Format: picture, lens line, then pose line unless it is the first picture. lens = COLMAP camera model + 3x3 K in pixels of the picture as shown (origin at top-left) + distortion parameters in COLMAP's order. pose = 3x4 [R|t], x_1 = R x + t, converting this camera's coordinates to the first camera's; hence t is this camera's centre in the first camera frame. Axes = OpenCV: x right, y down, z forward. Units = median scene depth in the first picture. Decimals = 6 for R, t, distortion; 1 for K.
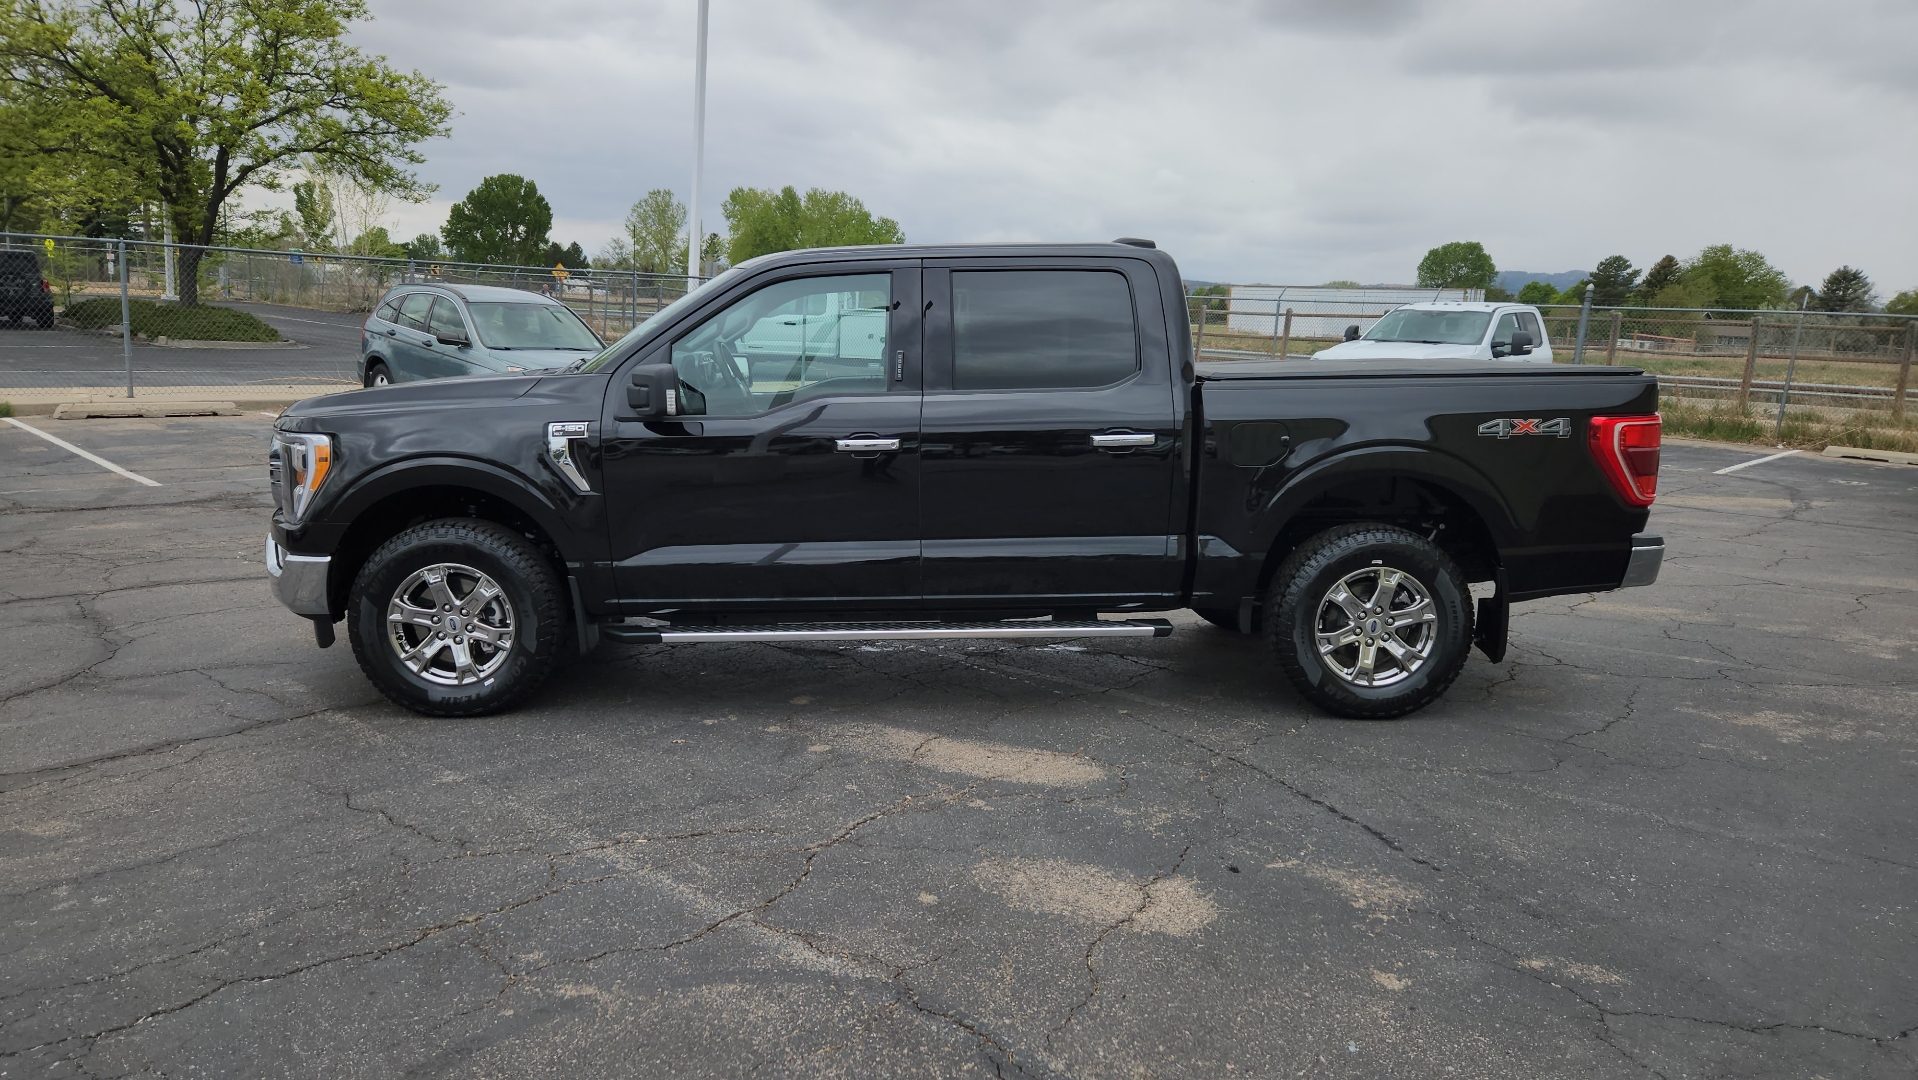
lens RADIAL K [[1285.9, 0, 929.8], [0, 1285.9, 545.0], [0, 0, 1]] dist [0.081136, -0.068666]
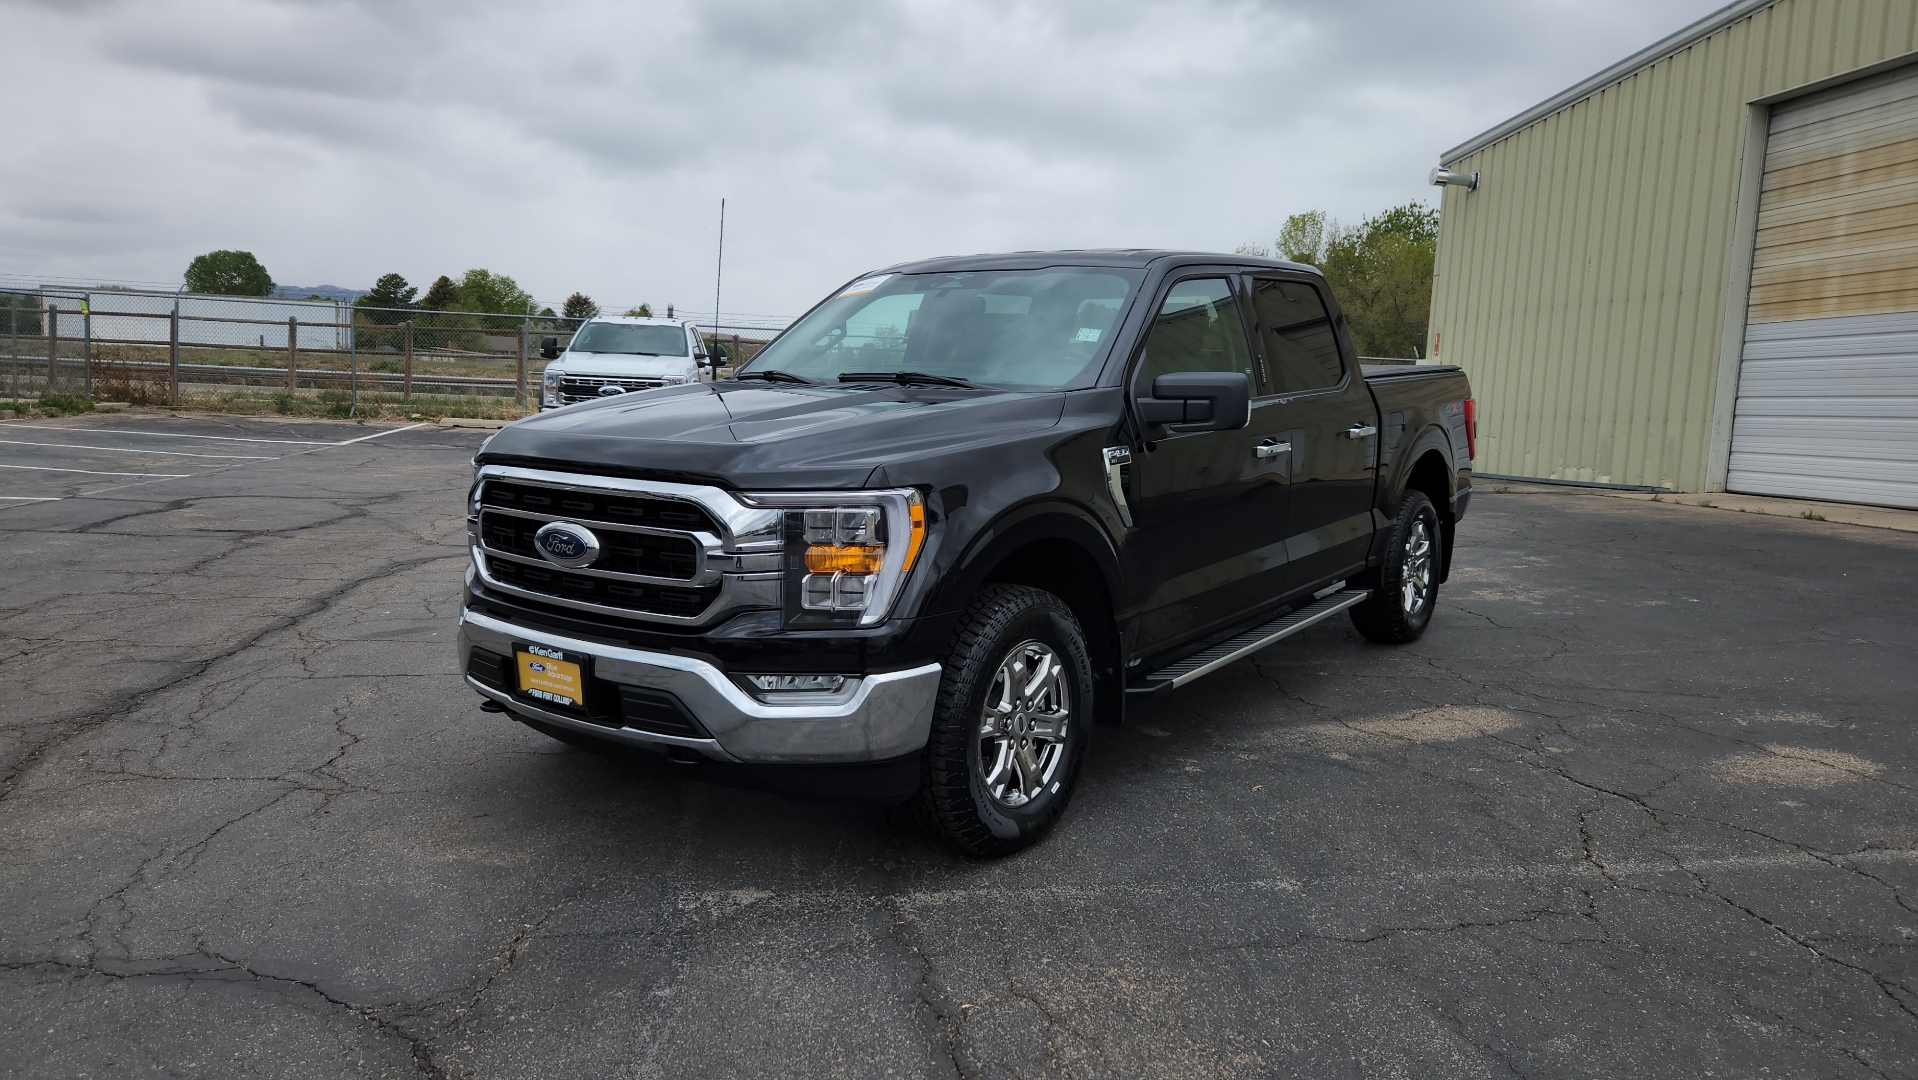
lens RADIAL K [[1284.6, 0, 935.3], [0, 1284.6, 523.3], [0, 0, 1]] dist [0.079964, -0.069315]
pose [[0.636555, -0.106785, 0.763803, -0.932968], [0.126688, 0.991393, 0.033022, -0.083084], [-0.760755, 0.075744, 0.644604, 0.534074]]
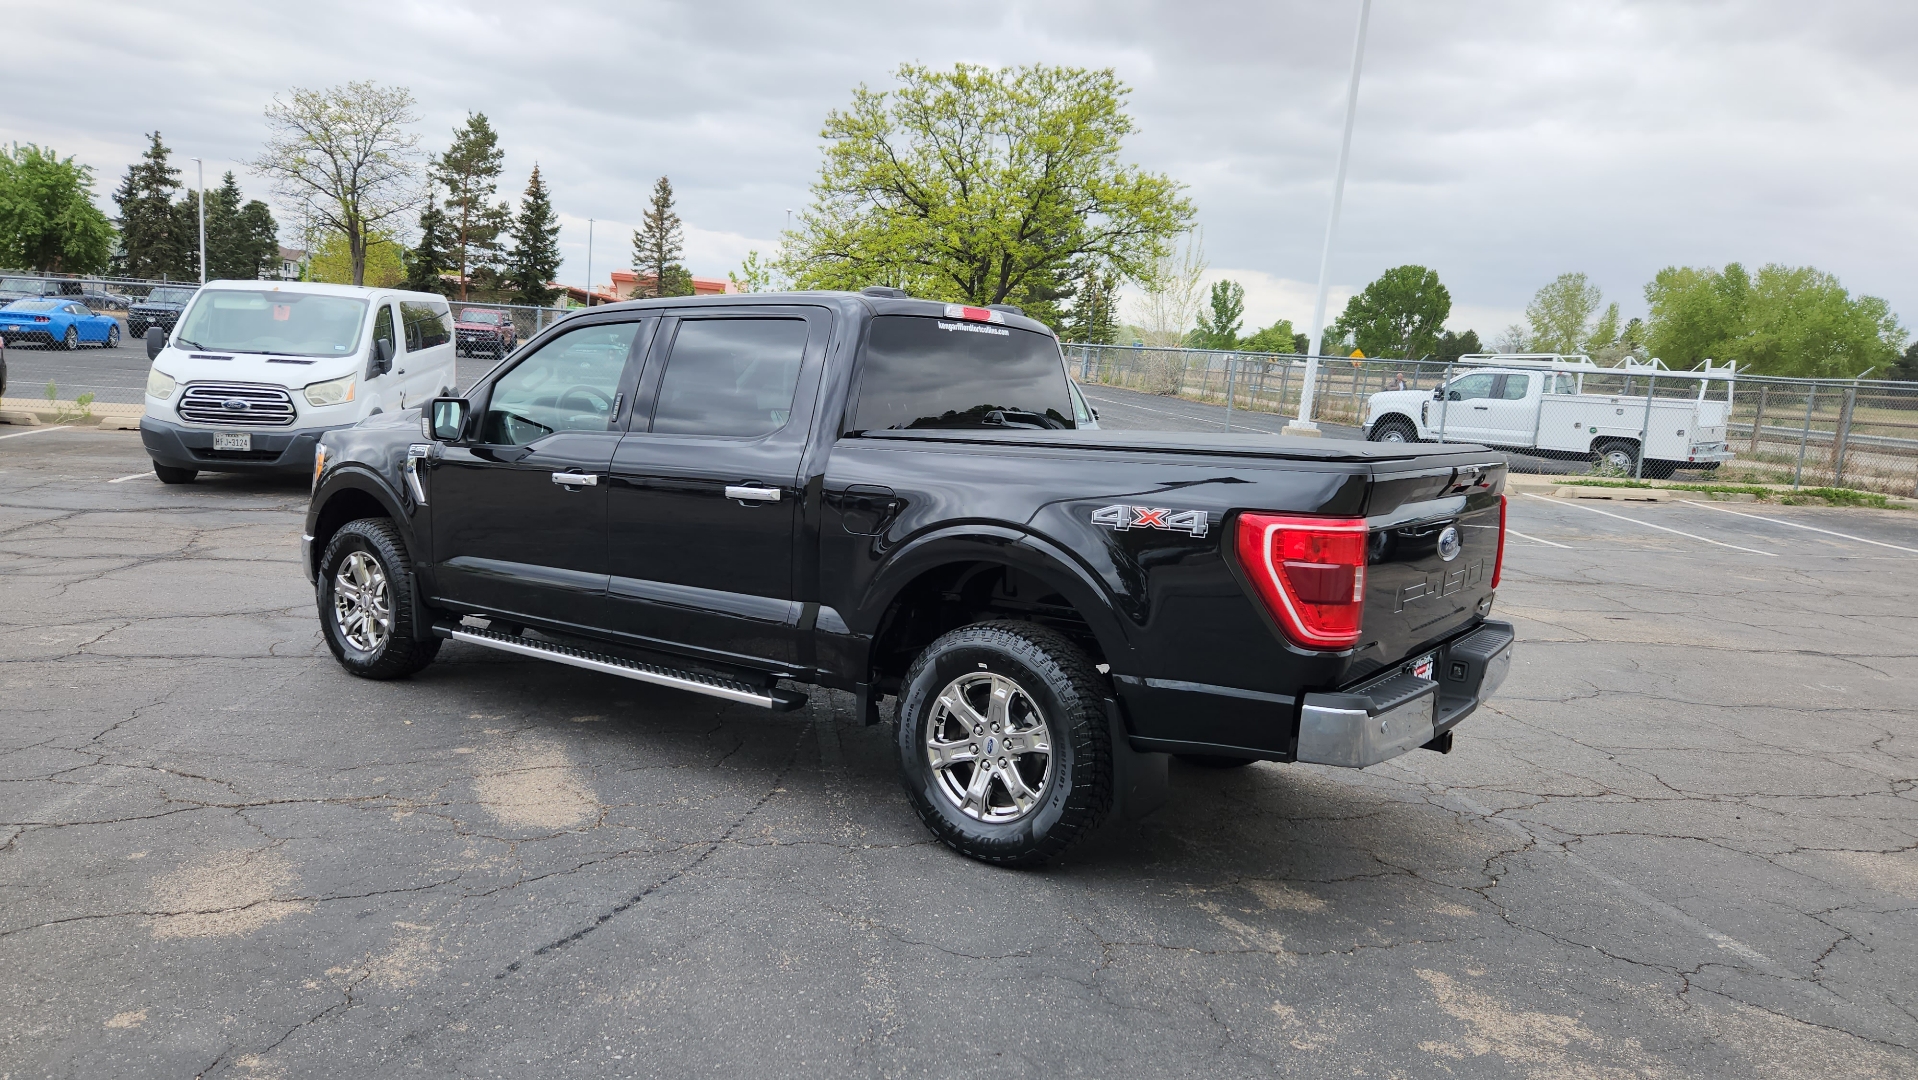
lens RADIAL K [[1284.6, 0, 935.3], [0, 1284.6, 523.3], [0, 0, 1]] dist [0.079964, -0.069315]
pose [[0.785728, 0.087306, -0.612381, 0.801195], [-0.137813, 0.989814, -0.035708, -0.042519], [0.603025, 0.112451, 0.789756, 0.325654]]
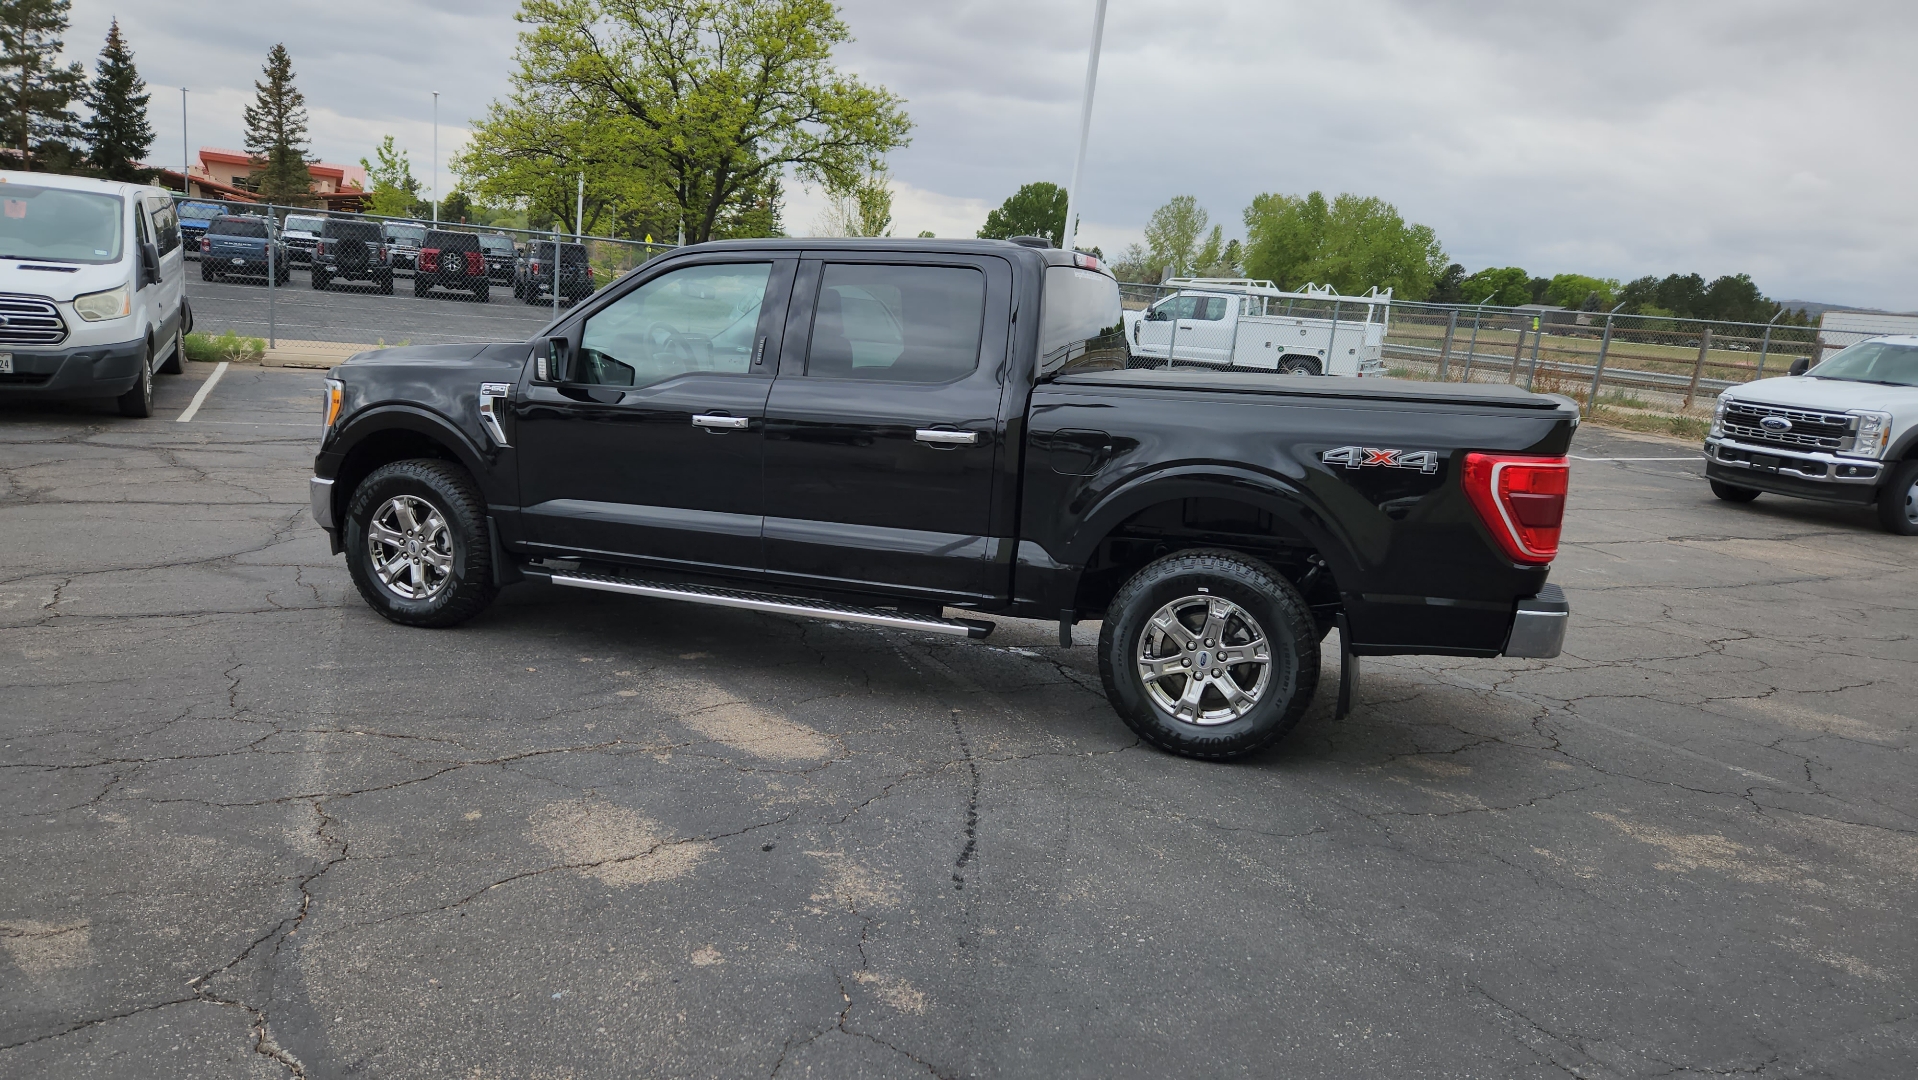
lens RADIAL K [[1285.9, 0, 929.8], [0, 1285.9, 545.0], [0, 0, 1]] dist [0.081136, -0.068666]
pose [[0.921981, 0.108363, -0.371764, 0.497746], [-0.110101, 0.993781, 0.016618, -0.012392], [0.371253, 0.025611, 0.928178, 0.069242]]
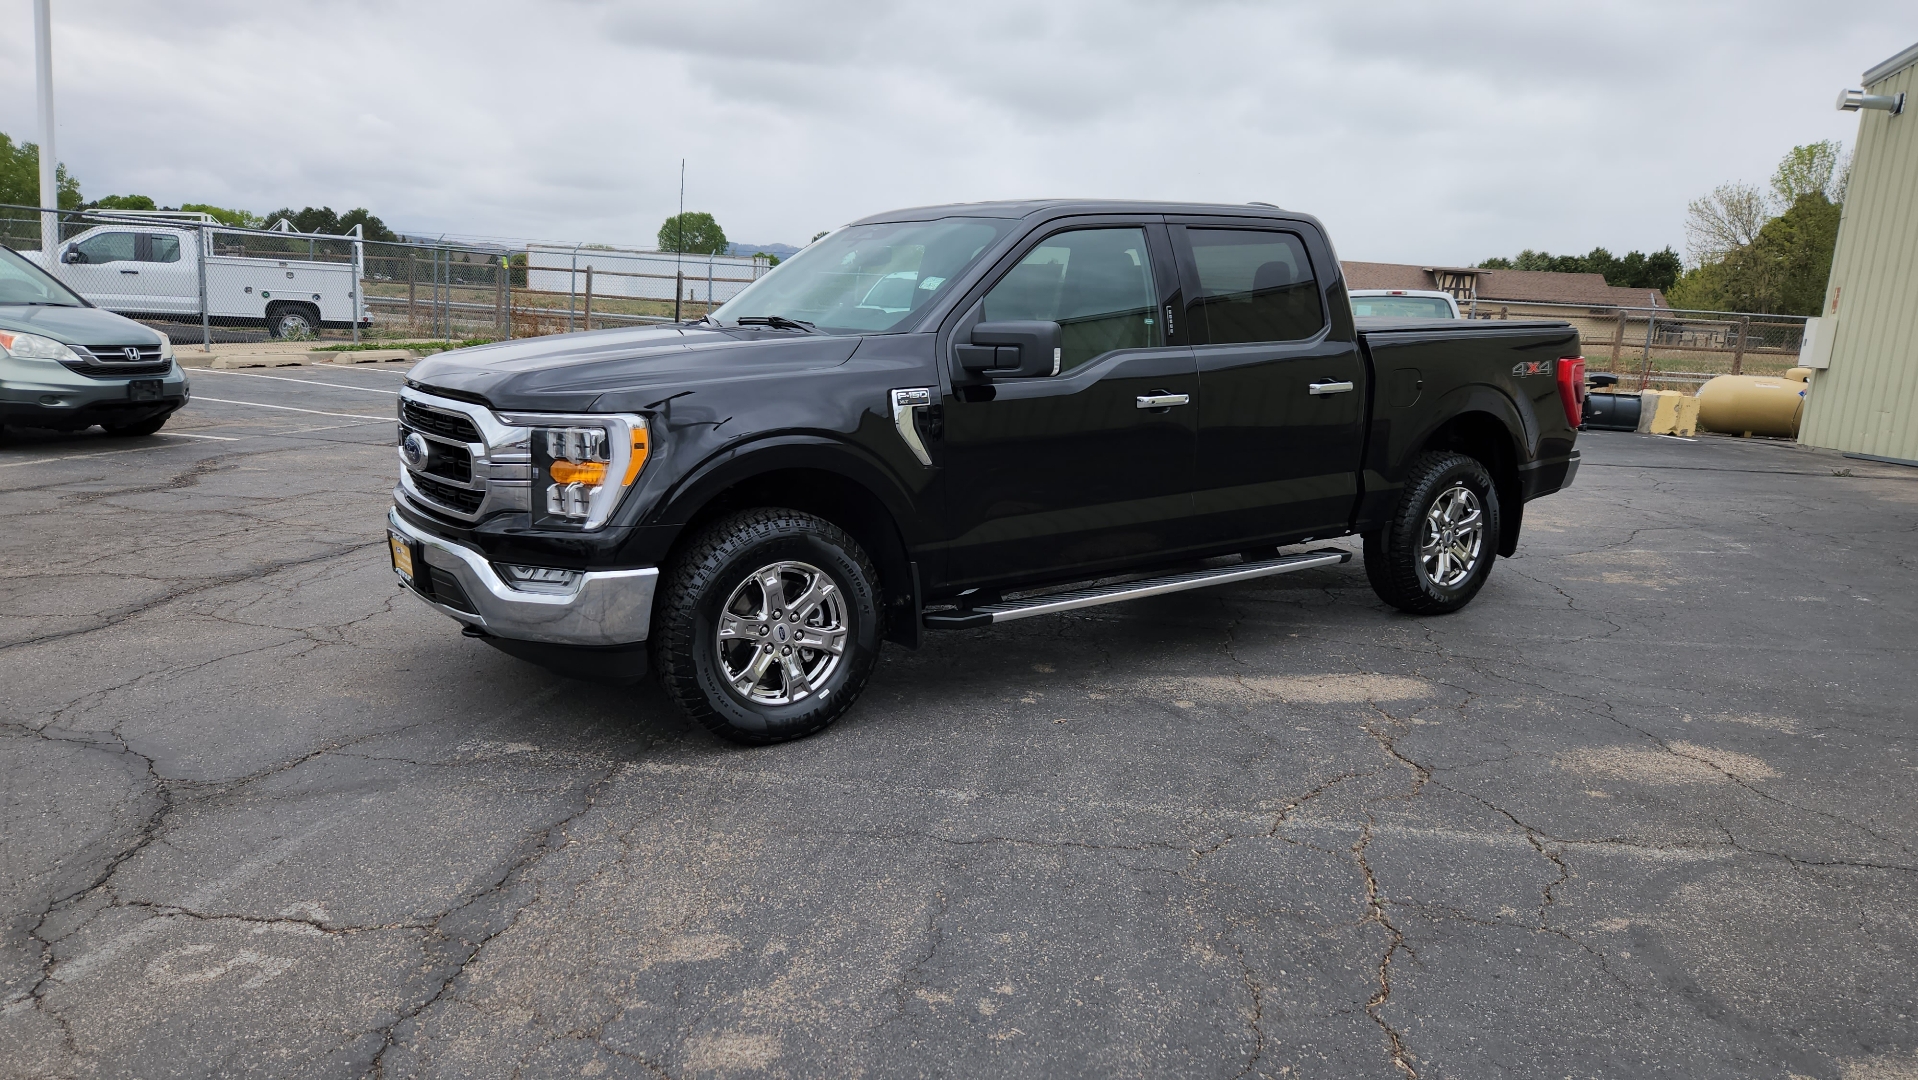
lens RADIAL K [[1279.0, 0, 935.8], [0, 1279.0, 564.8], [0, 0, 1]] dist [0.078012, -0.058588]
pose [[0.842364, -0.103521, 0.528873, -0.701085], [0.080642, 0.994541, 0.066227, -0.029490], [-0.532841, -0.013138, 0.846113, 0.236237]]
